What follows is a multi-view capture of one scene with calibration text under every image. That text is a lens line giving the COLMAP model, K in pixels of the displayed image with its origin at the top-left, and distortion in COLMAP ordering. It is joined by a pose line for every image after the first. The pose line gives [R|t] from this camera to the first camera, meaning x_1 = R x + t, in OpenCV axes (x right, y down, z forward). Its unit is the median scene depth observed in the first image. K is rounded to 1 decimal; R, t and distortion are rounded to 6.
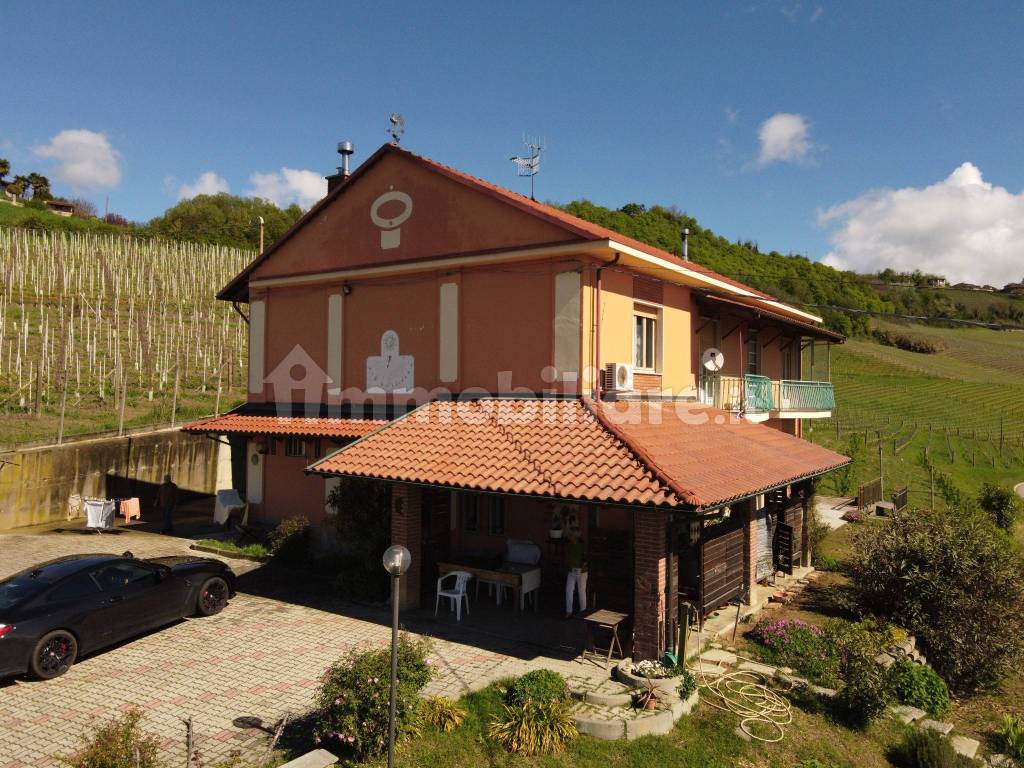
lens RADIAL K [[802.5, 0, 512.0], [0, 802.5, 384.0], [0, 0, 1]] dist [0.002848, 0.005111]
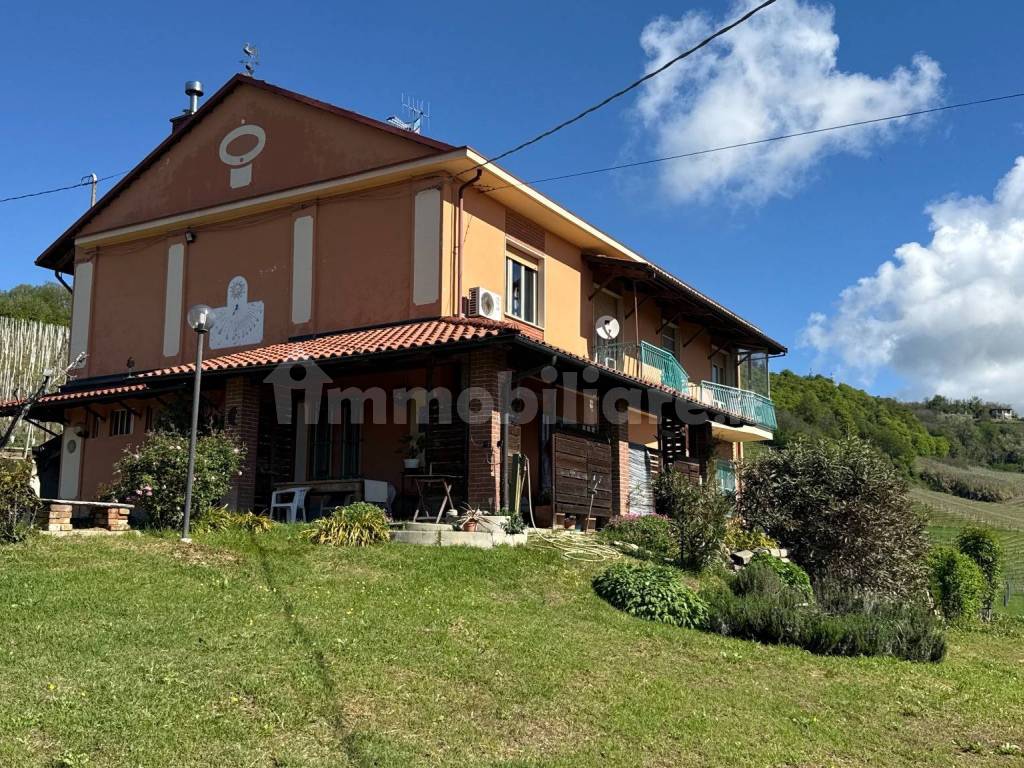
lens RADIAL K [[1056.7, 0, 512.0], [0, 1056.7, 384.0], [0, 0, 1]] dist [0.195332, -0.441428]
pose [[0.997873, 0.004177, 0.065061, 0.073879], [0.004999, 0.990104, -0.140249, 0.218221], [-0.065003, 0.140276, 0.987976, -0.171039]]
